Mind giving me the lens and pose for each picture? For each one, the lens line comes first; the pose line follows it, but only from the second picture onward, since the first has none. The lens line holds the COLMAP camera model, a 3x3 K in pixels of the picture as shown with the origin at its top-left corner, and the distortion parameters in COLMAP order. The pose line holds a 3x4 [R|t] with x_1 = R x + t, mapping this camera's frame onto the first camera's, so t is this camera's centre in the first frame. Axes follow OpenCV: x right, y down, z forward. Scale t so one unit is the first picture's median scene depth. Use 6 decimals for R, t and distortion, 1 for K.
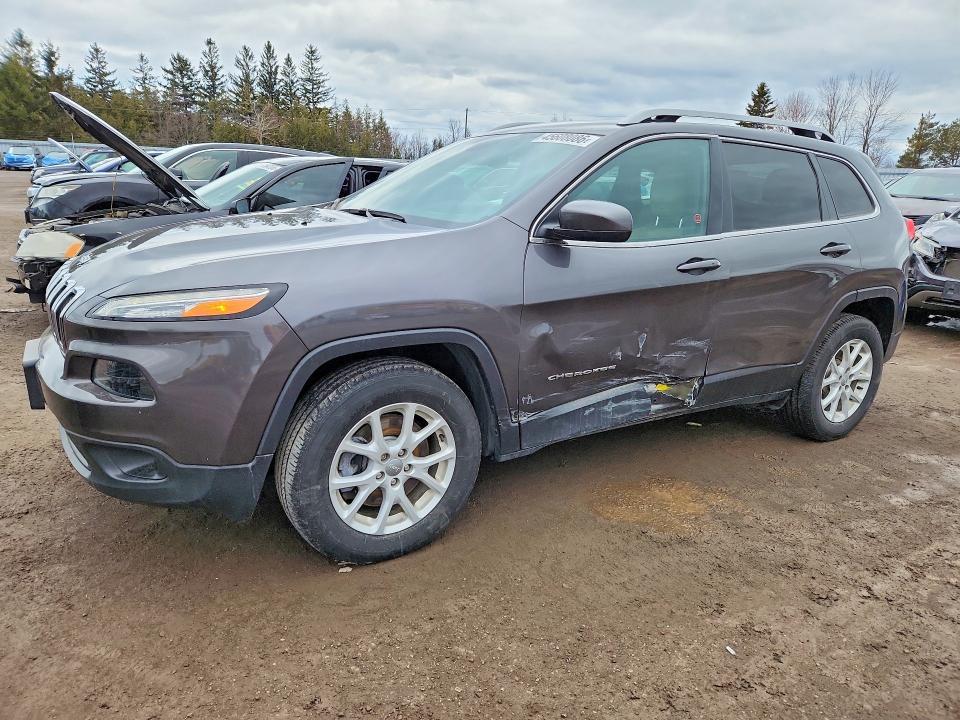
lens RADIAL K [[734.5, 0, 481.6], [0, 734.5, 370.0], [0, 0, 1]] dist [0.020943, -0.001174]
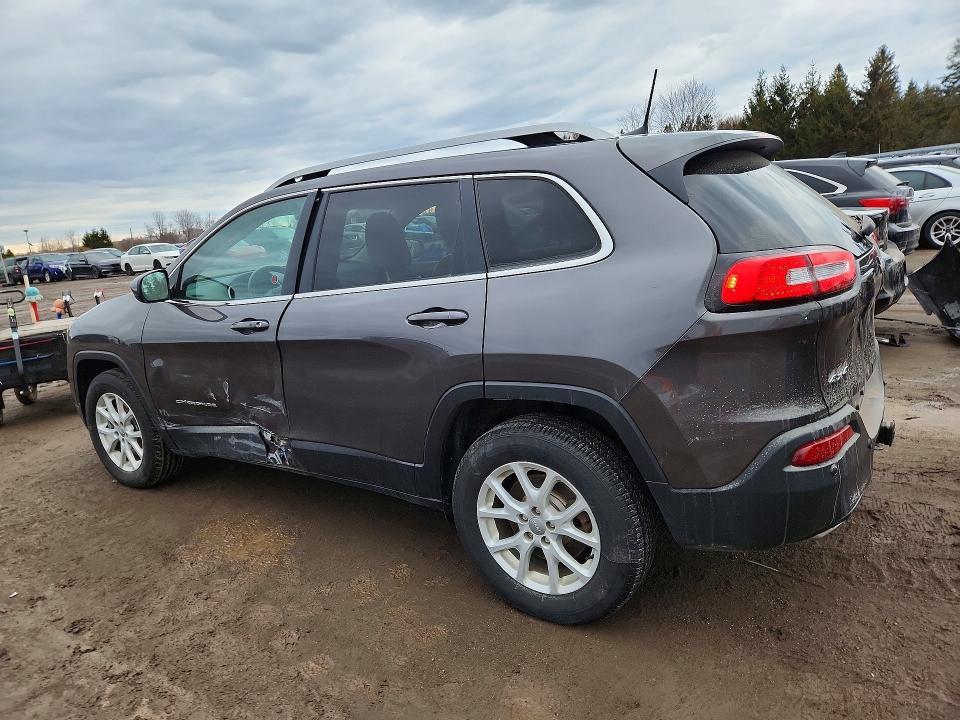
lens RADIAL K [[780.8, 0, 480.0], [0, 780.8, 360.0], [0, 0, 1]] dist [0.008545, -0.000922]
pose [[0.271401, 0.115805, -0.955474, 1.412671], [-0.132475, 0.987781, 0.082092, -0.223191], [0.953306, 0.104296, 0.283426, 0.988986]]
